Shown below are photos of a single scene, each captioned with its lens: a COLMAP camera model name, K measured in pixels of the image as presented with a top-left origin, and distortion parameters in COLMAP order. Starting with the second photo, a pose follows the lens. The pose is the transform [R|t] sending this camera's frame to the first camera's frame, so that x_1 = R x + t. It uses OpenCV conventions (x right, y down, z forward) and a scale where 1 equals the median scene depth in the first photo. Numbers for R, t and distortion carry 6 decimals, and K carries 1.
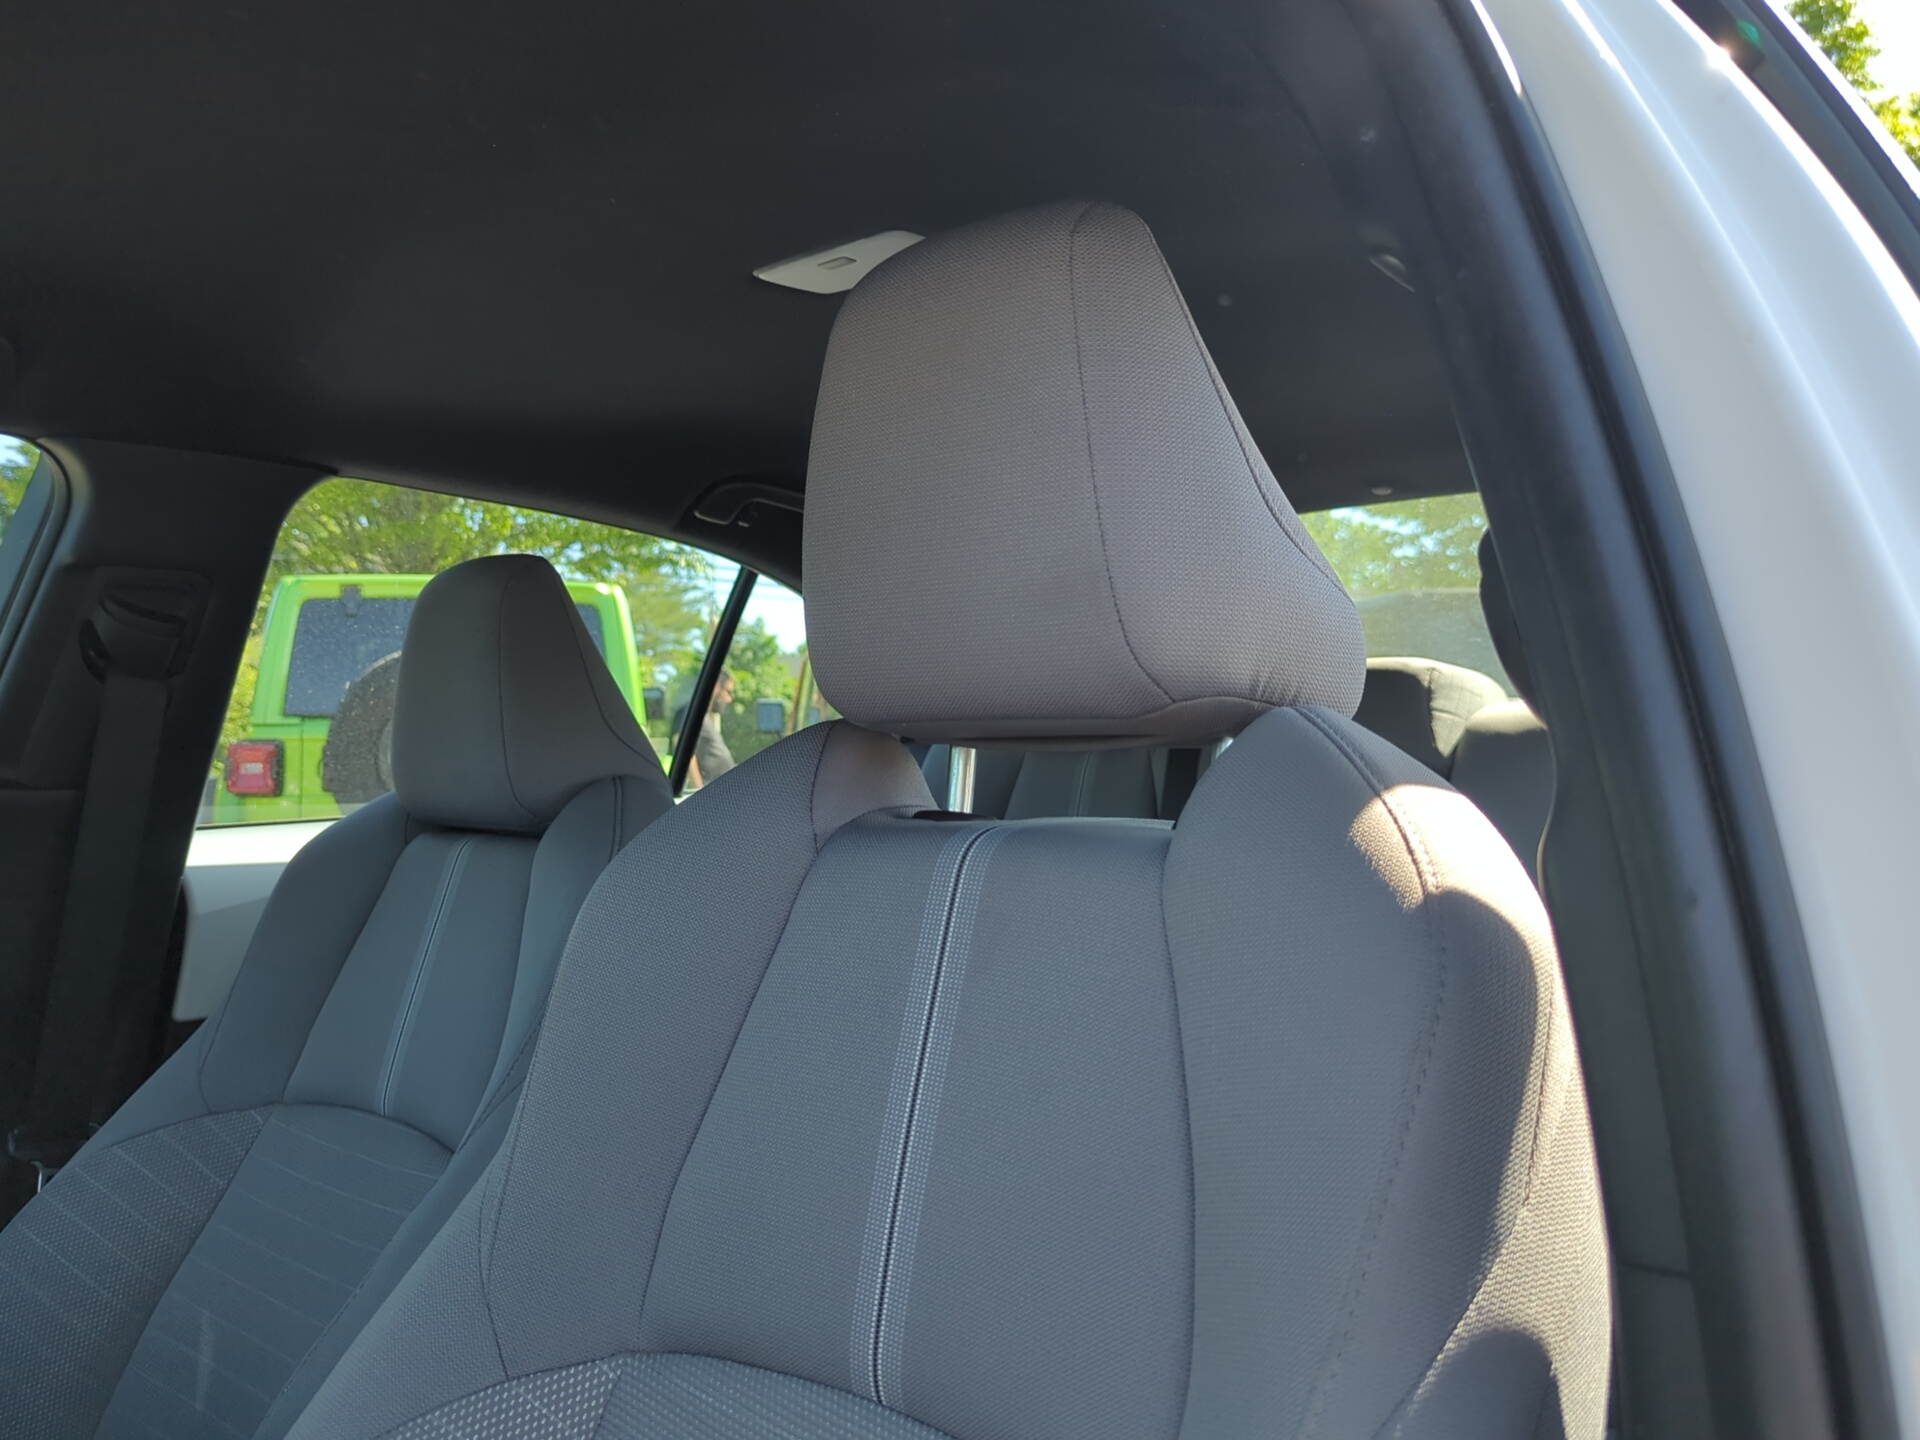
lens RADIAL K [[1566.9, 0, 970.2], [0, 1566.9, 725.2], [0, 0, 1]] dist [0.054040, -0.051364]
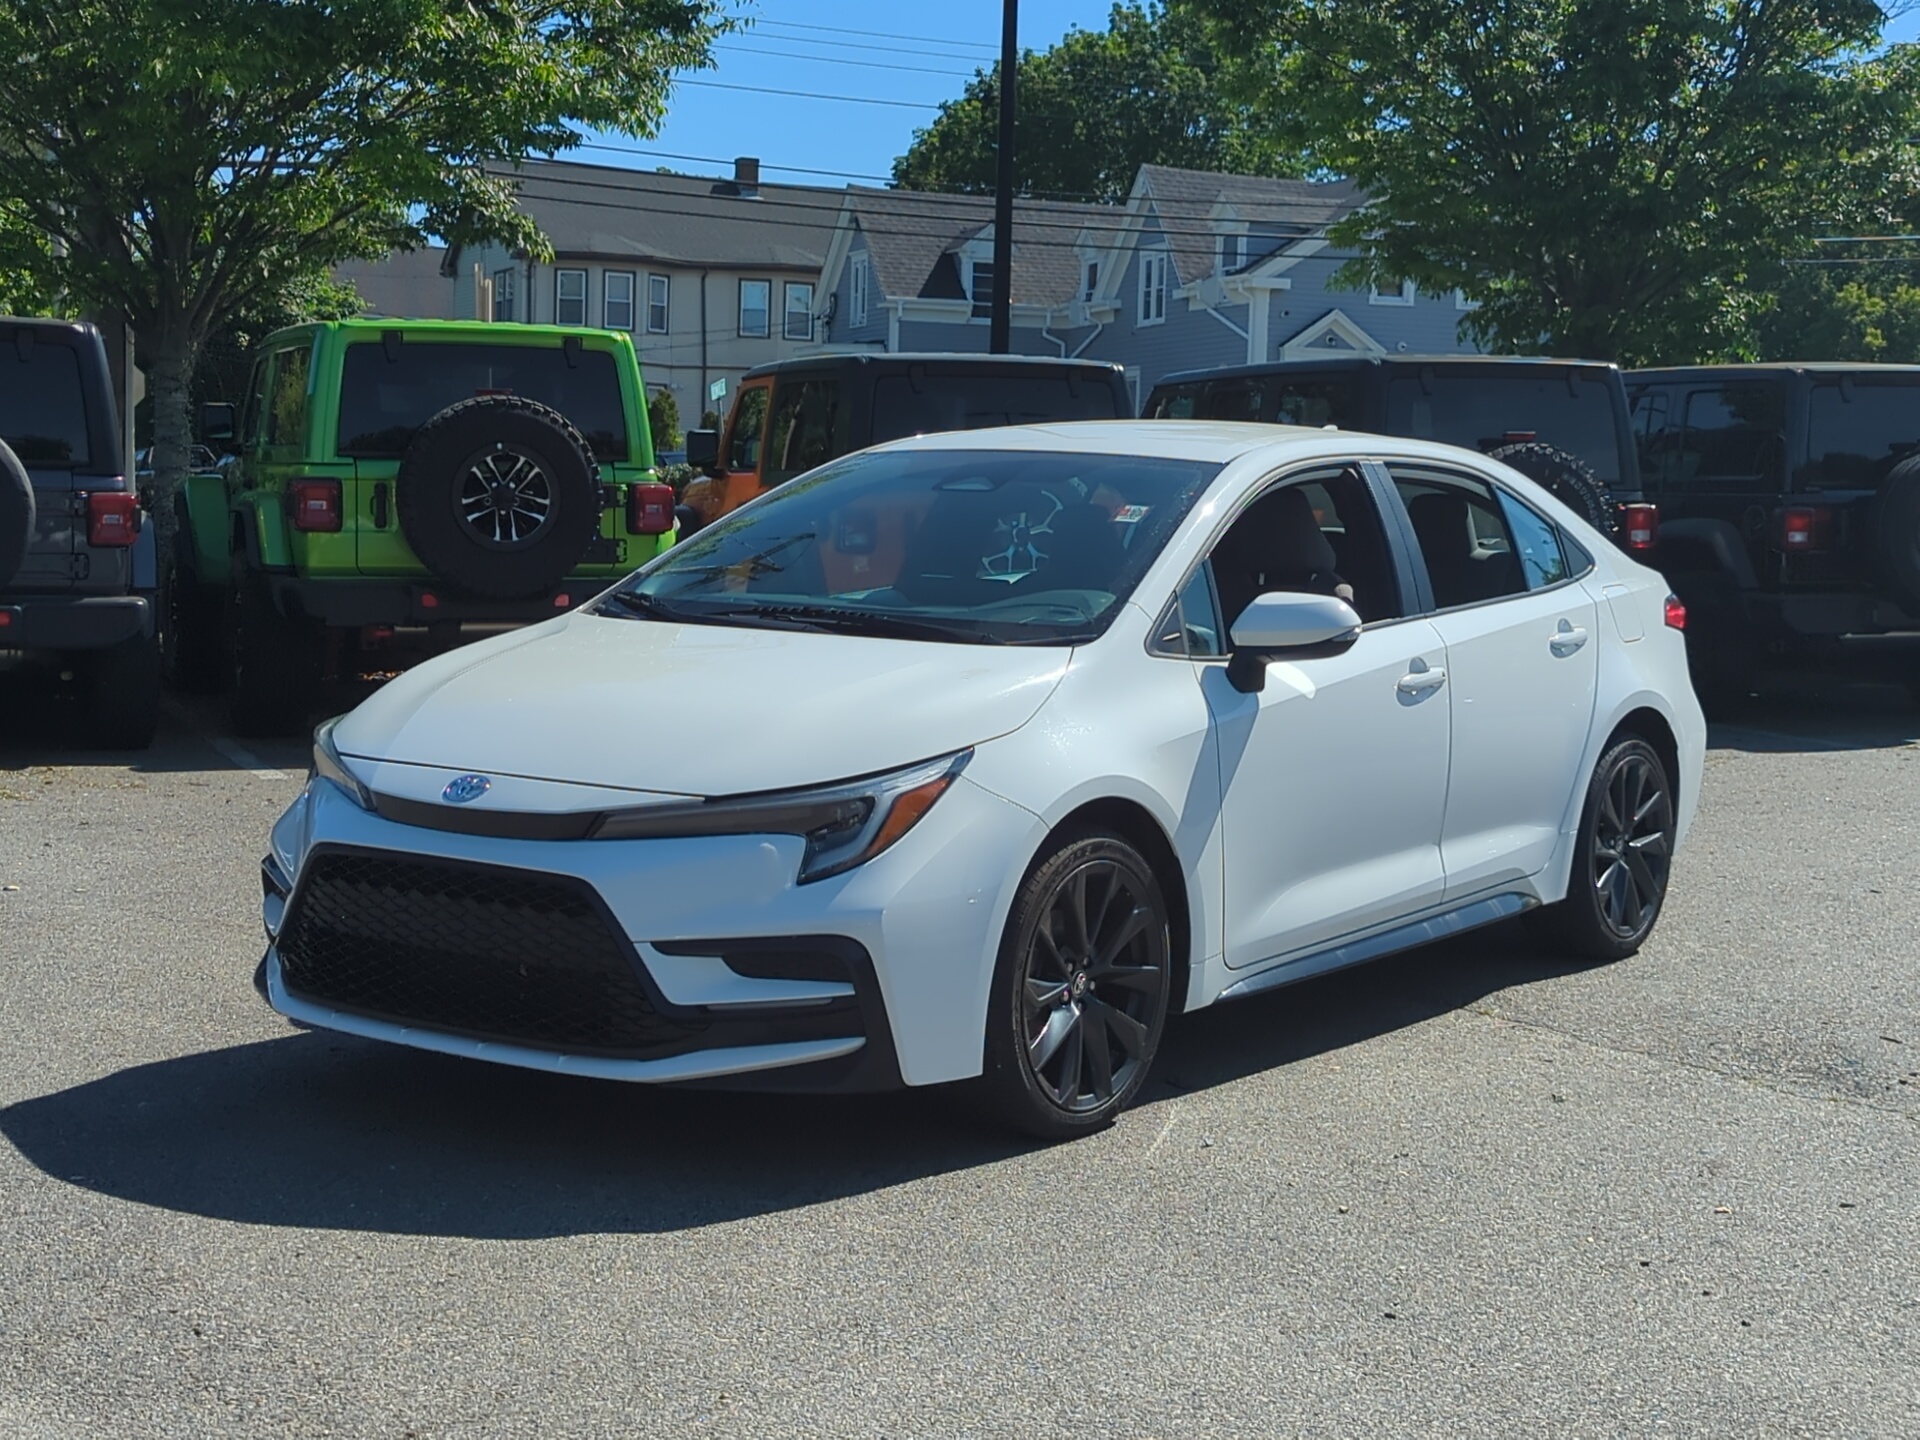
lens RADIAL K [[2895.0, 0, 977.8], [0, 2895.0, 719.3], [0, 0, 1]] dist [0.058506, 0.000000]
pose [[0.990819, 0.008196, 0.134945, -1.408370], [-0.024635, 0.992394, 0.120611, -0.400936], [-0.132930, -0.122828, 0.983485, -5.294155]]
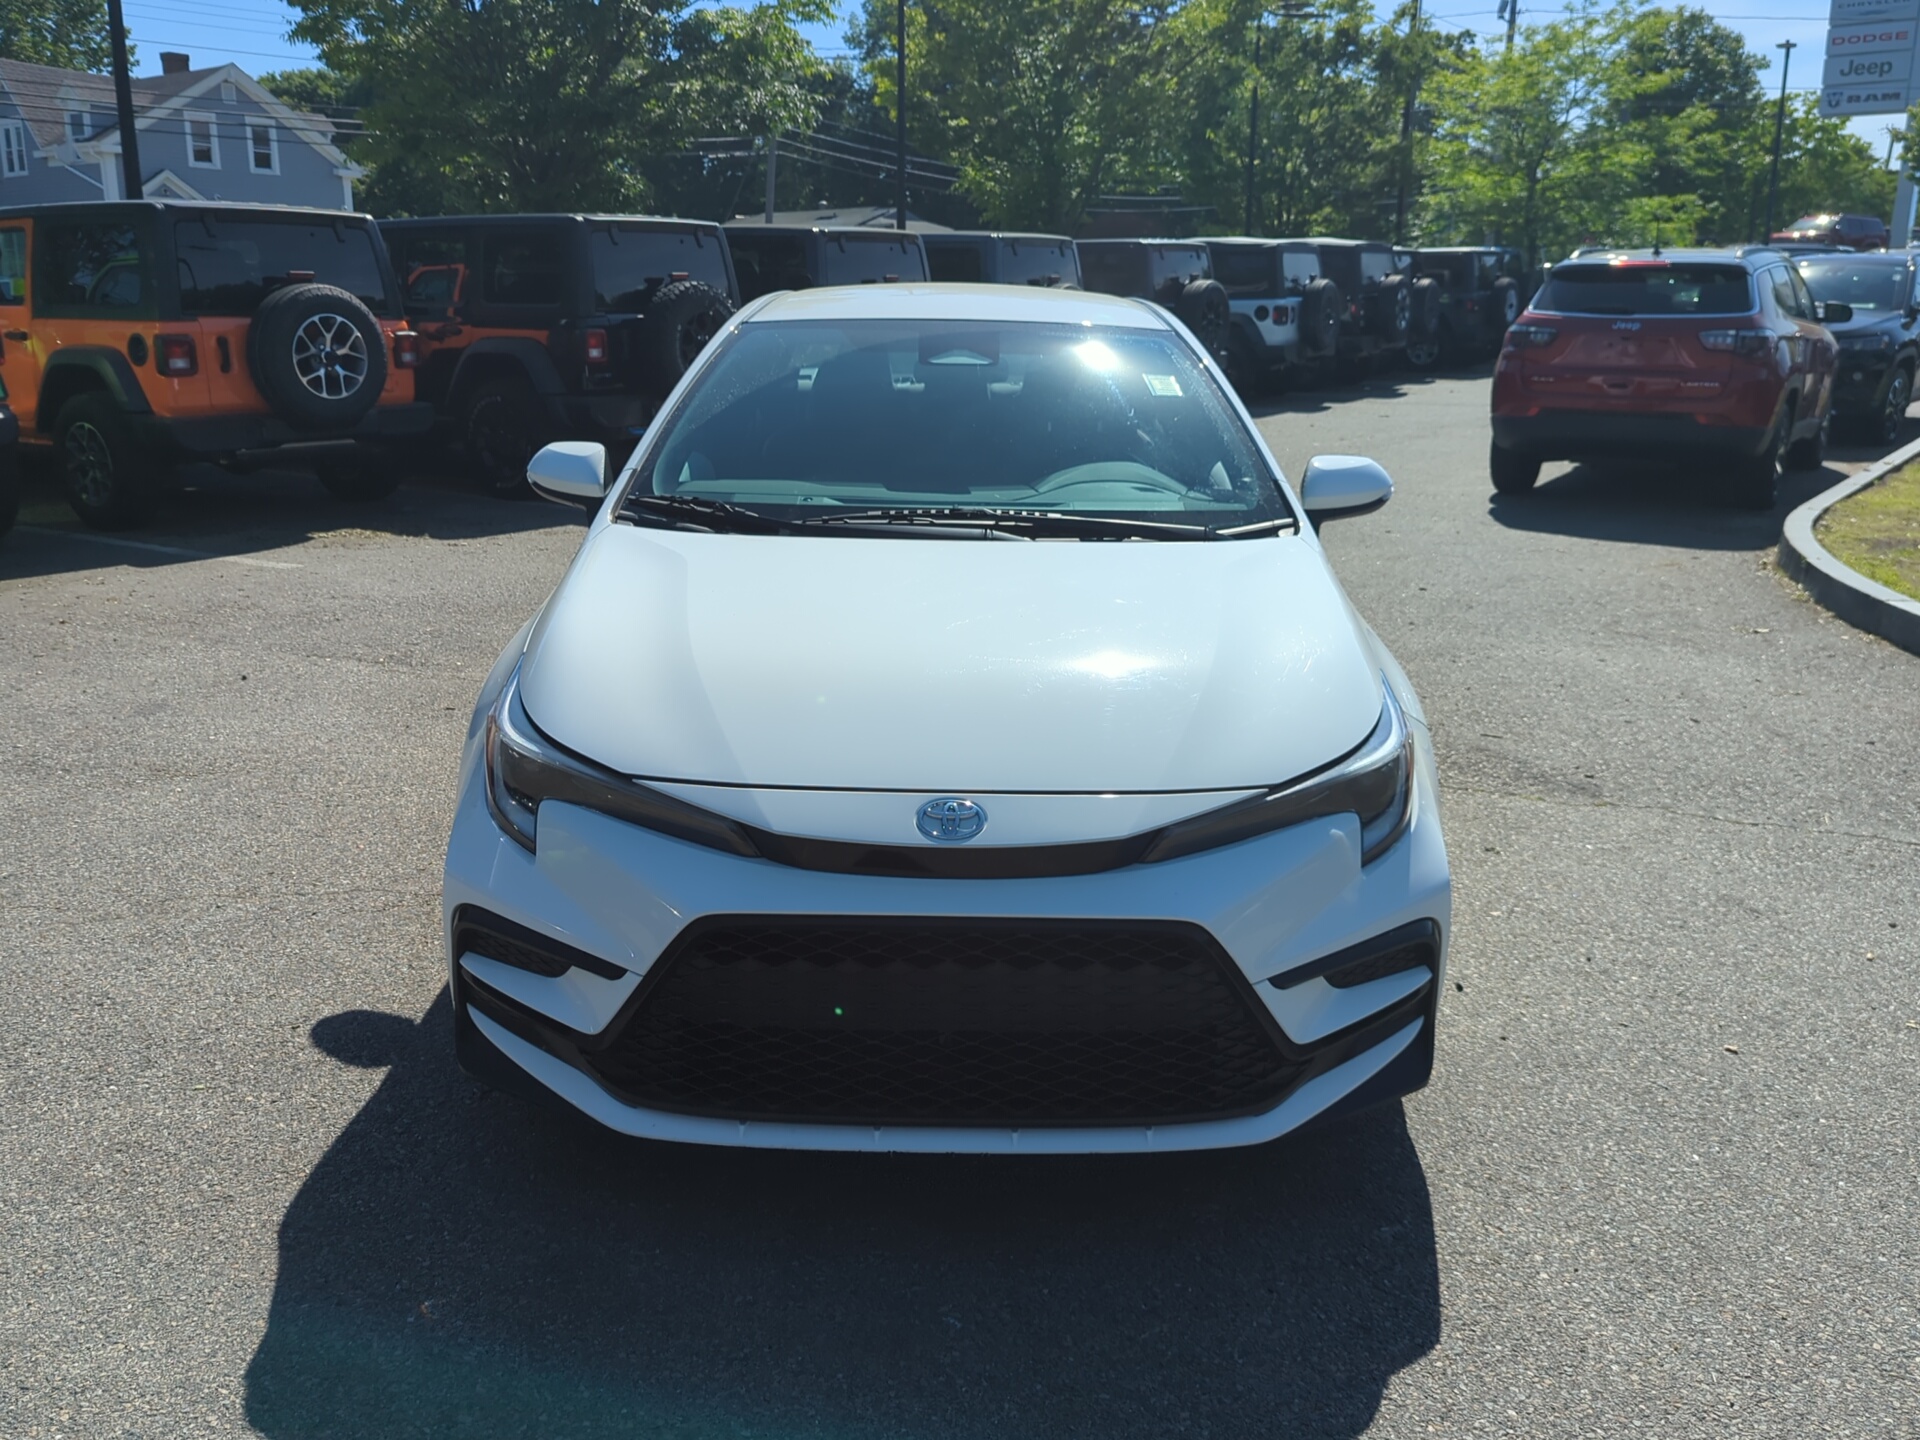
lens RADIAL K [[1557.3, 0, 967.9], [0, 1557.3, 718.2], [0, 0, 1]] dist [0.046105, -0.037831]
pose [[0.726804, -0.173688, 0.664521, -2.770662], [-0.033983, 0.957220, 0.287360, -0.376515], [-0.686004, -0.231436, 0.689809, -2.033289]]
